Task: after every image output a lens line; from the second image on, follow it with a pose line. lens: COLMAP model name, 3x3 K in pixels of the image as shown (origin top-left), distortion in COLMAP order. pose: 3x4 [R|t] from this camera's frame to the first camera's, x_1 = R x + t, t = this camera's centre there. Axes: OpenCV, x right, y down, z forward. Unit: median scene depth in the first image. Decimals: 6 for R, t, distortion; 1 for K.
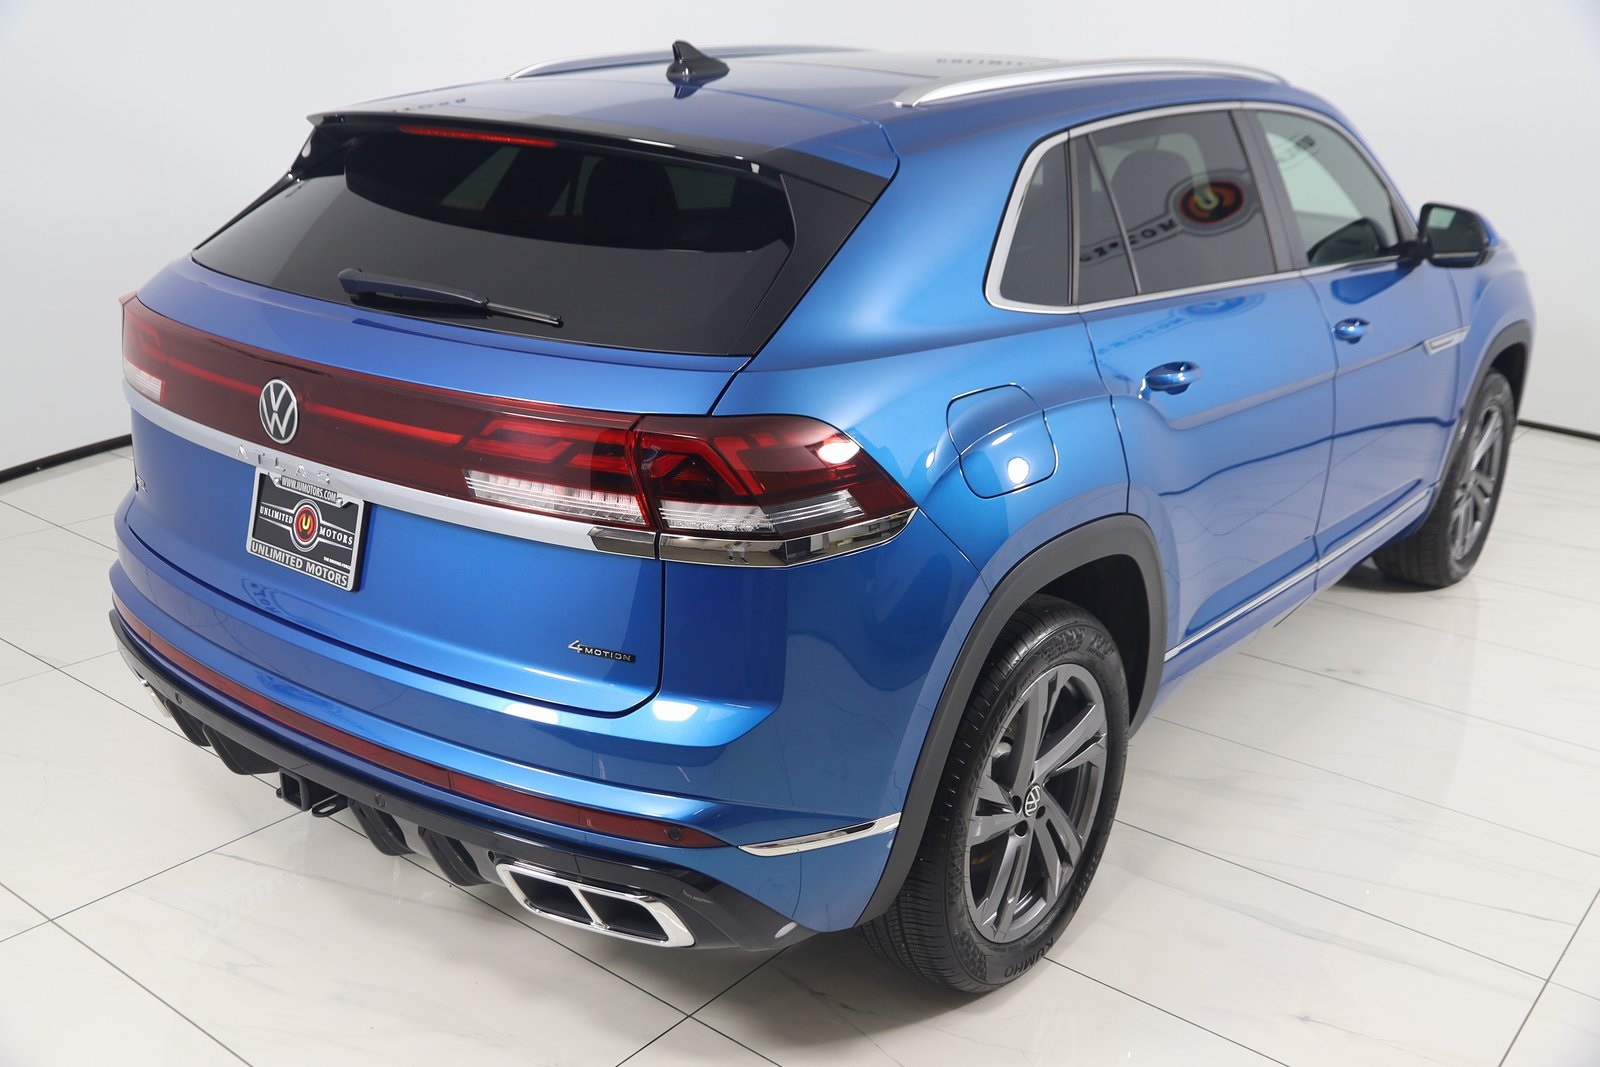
lens RADIAL K [[1477.4, 0, 814.1], [0, 1477.4, 534.2], [0, 0, 1]] dist [0.016857, 0.000000]
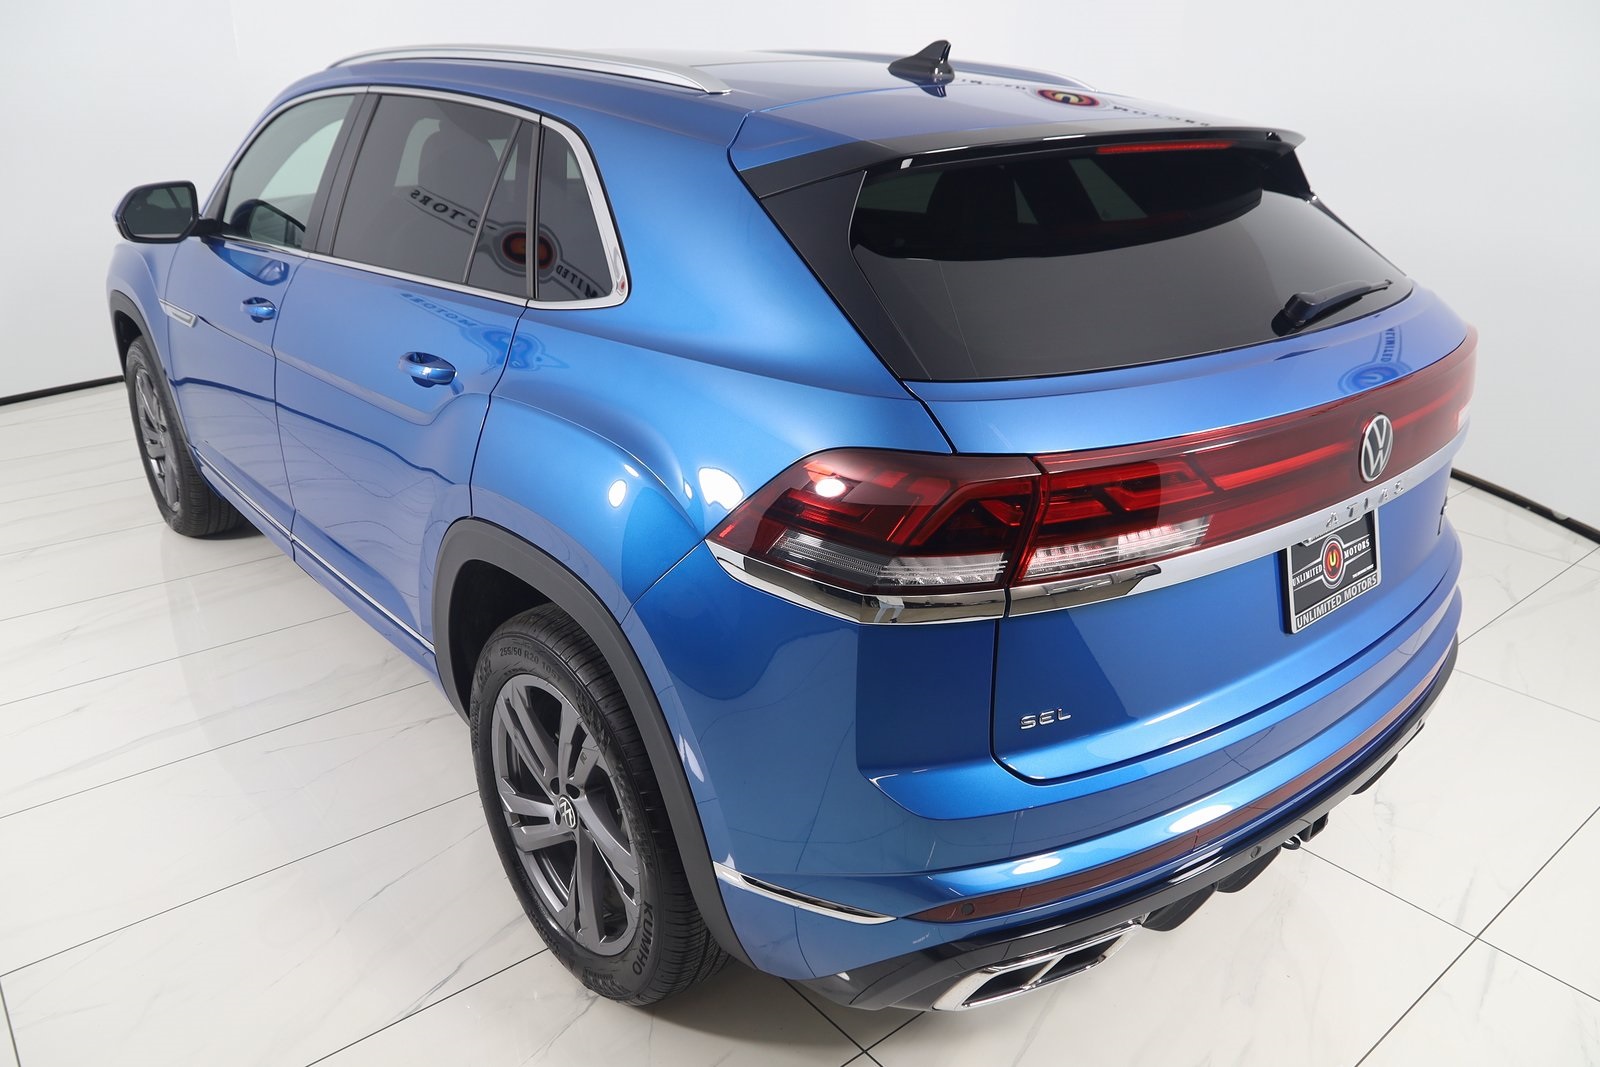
lens RADIAL K [[1163.1, 0, 803.5], [0, 1163.1, 527.7], [0, 0, 1]] dist [-0.034555, -0.021535]
pose [[0.206326, -0.391778, 0.896627, -1.088986], [0.300054, 0.897529, 0.323125, -0.376205], [-0.931342, 0.202367, 0.302738, 1.093148]]
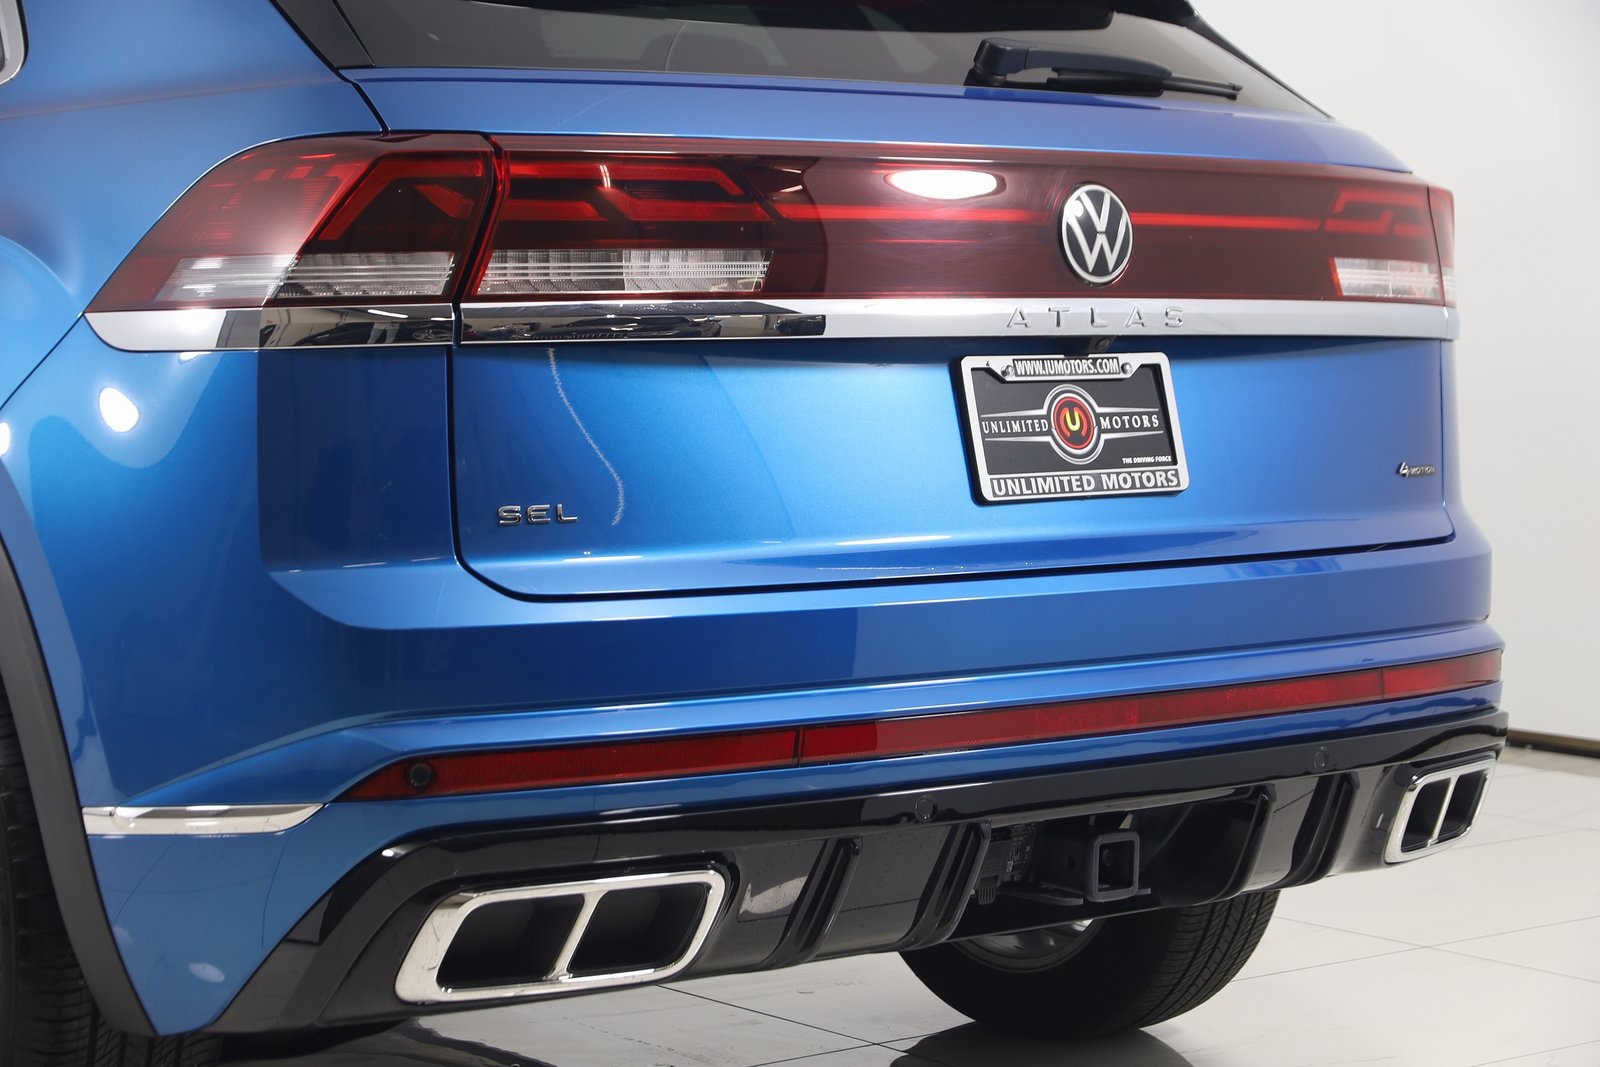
lens RADIAL K [[3180.0, 0, 800.4], [0, 3180.0, 548.9], [0, 0, 1]] dist [0.129514, 0.000000]
pose [[0.227468, -0.101682, 0.968462, -1.710300], [0.315569, 0.948561, 0.025474, -0.027157], [-0.921235, 0.299822, 0.247855, 0.786729]]
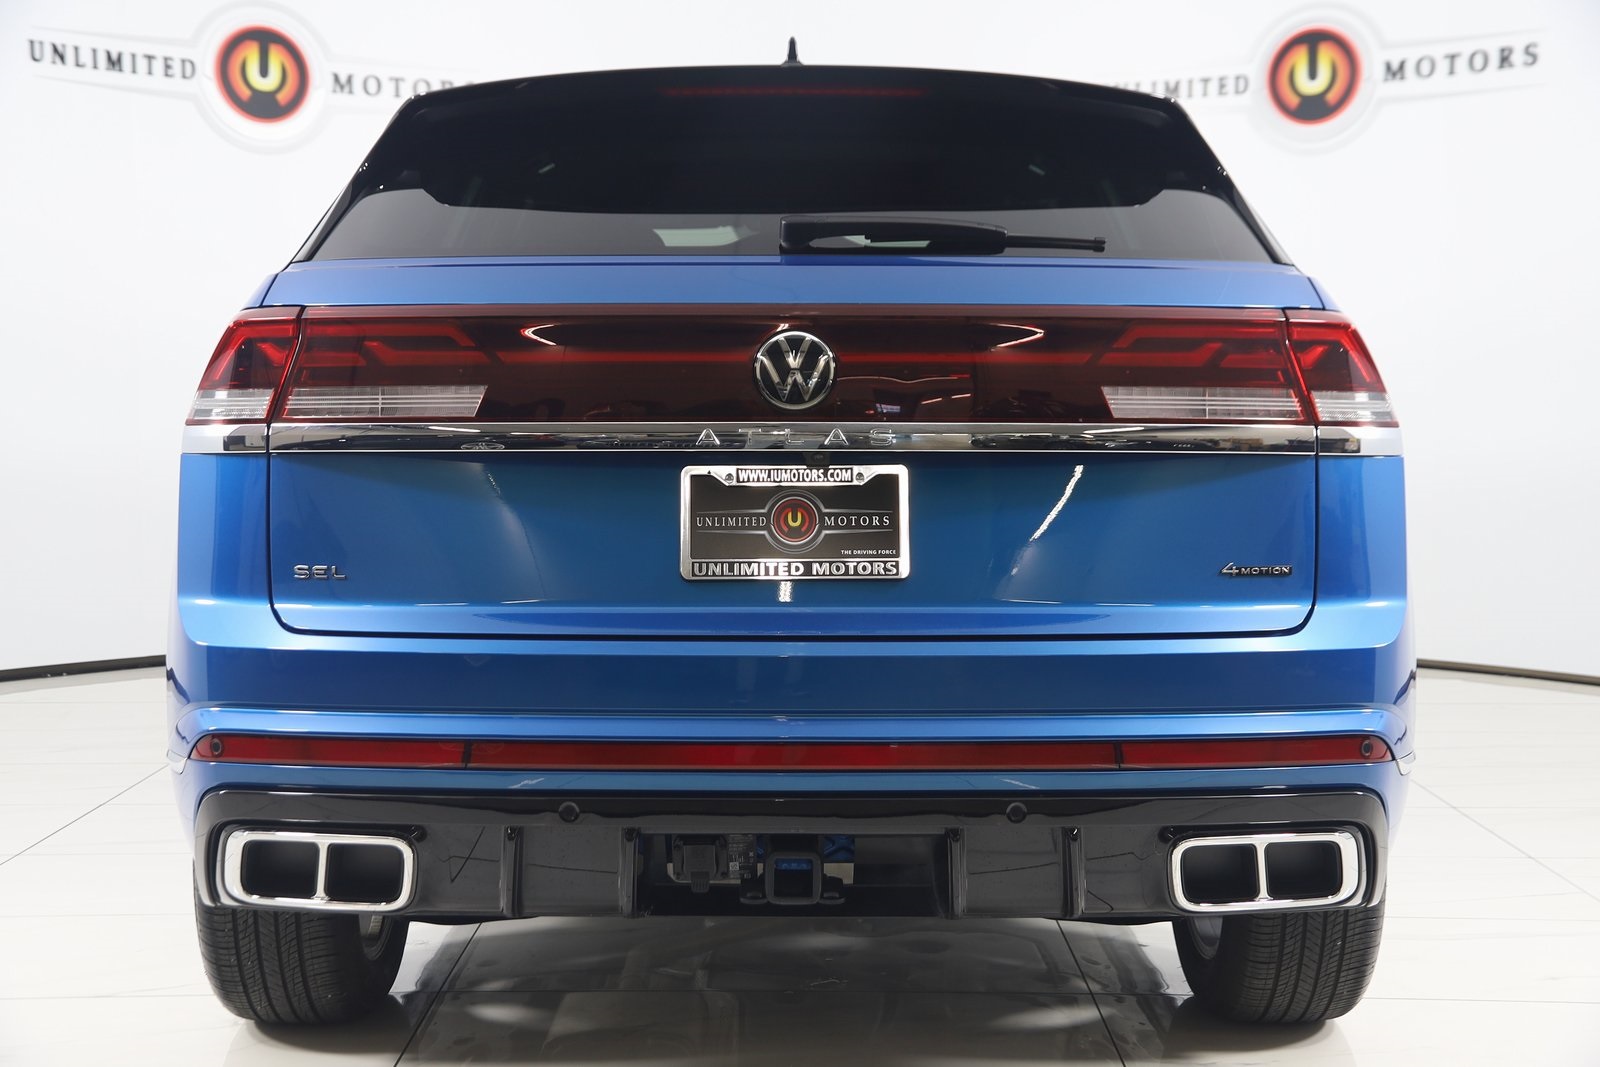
lens RADIAL K [[1869.5, 0, 755.9], [0, 1869.5, 561.2], [0, 0, 1]] dist [0.078317, 0.000000]
pose [[0.786622, -0.073128, 0.613089, -0.982606], [0.216714, 0.962489, -0.163250, 0.175356], [-0.578153, 0.261281, 0.772963, 0.238706]]
